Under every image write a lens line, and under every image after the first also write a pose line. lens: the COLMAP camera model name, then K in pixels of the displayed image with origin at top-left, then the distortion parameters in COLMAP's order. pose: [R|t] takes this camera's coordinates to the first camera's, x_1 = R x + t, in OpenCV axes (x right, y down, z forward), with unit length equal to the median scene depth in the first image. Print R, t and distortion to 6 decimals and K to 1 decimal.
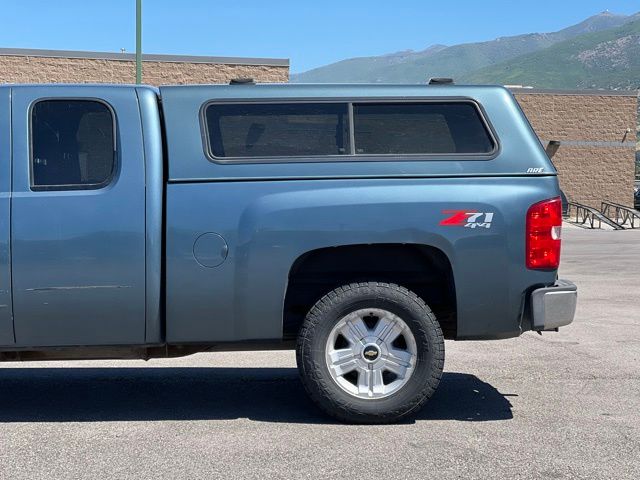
lens RADIAL K [[1429.1, 0, 320.0], [0, 1429.1, 240.0], [0, 0, 1]] dist [0.040813, 1.958088]
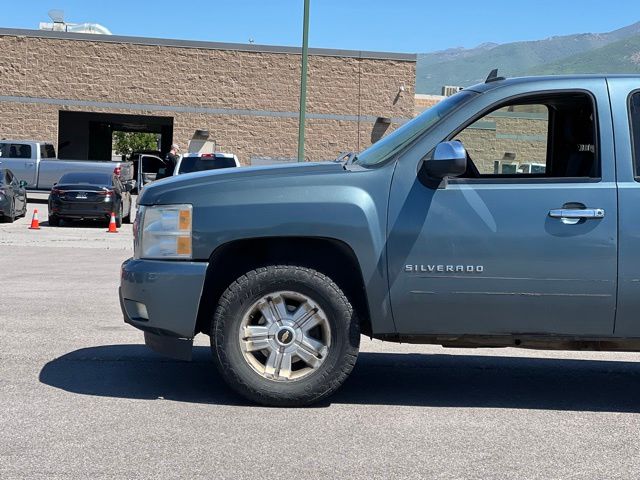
lens RADIAL K [[1429.1, 0, 320.0], [0, 1429.1, 240.0], [0, 0, 1]] dist [0.040813, 1.958088]
pose [[0.999112, 0.029110, -0.030457, -0.172297], [-0.028999, 0.999571, 0.004109, 0.003793], [0.030563, -0.003222, 0.999528, -0.003443]]
